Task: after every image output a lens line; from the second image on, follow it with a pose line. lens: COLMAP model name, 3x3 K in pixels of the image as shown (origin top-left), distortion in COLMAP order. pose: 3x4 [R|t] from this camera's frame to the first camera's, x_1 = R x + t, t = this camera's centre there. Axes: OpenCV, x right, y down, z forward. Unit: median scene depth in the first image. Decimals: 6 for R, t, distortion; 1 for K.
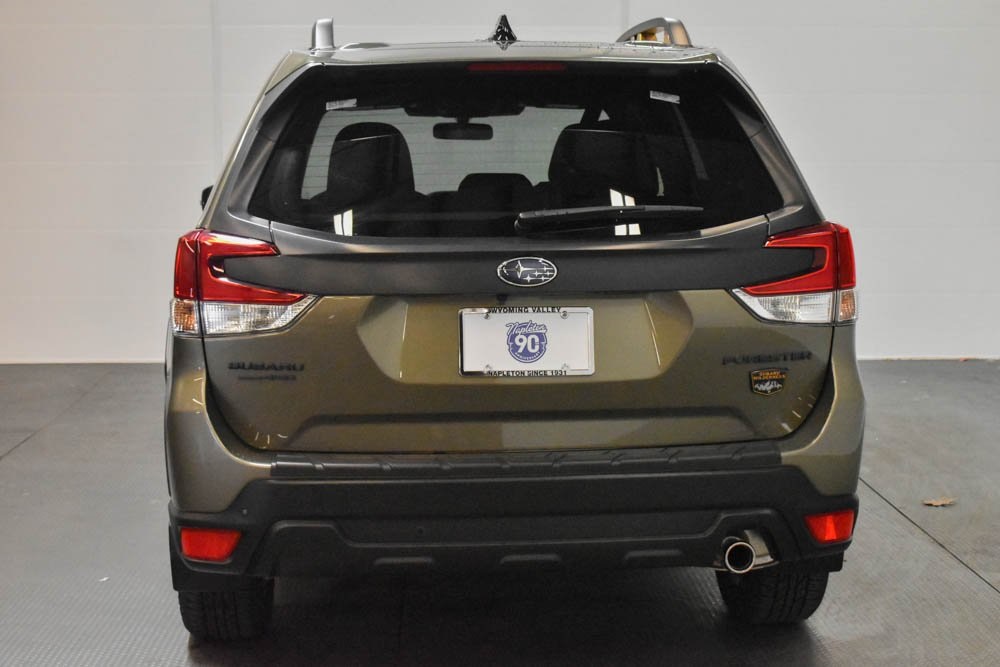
lens RADIAL K [[1564.8, 0, 505.3], [0, 1564.8, 330.5], [0, 0, 1]] dist [0.053806, 0.000000]
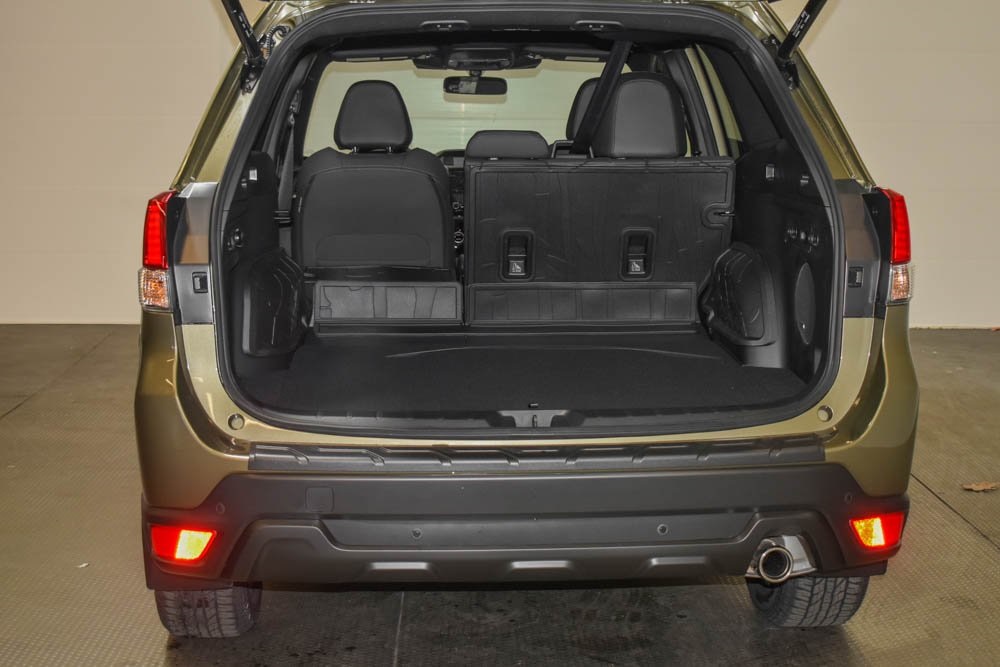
lens RADIAL K [[1515.4, 0, 500.2], [0, 1515.4, 329.3], [0, 0, 1]] dist [0.030011, 0.000000]
pose [[0.999842, 0.009419, -0.015107, 0.004308], [-0.008972, 0.999526, 0.029433, -0.011443], [0.015377, -0.029293, 0.999453, 0.125195]]
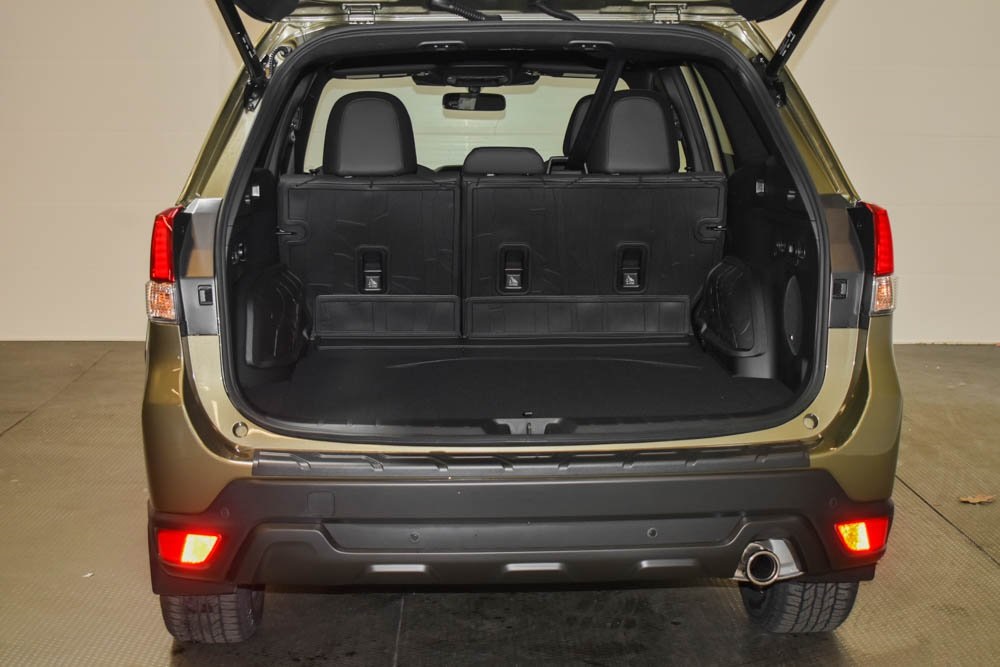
lens RADIAL K [[1564.8, 0, 493.7], [0, 1564.8, 341.9], [0, 0, 1]] dist [0.053806, 0.000000]
pose [[0.999710, 0.007682, -0.022805, 0.010602], [-0.007122, 0.999674, 0.024513, -0.007867], [0.022985, -0.024343, 0.999439, 0.073242]]
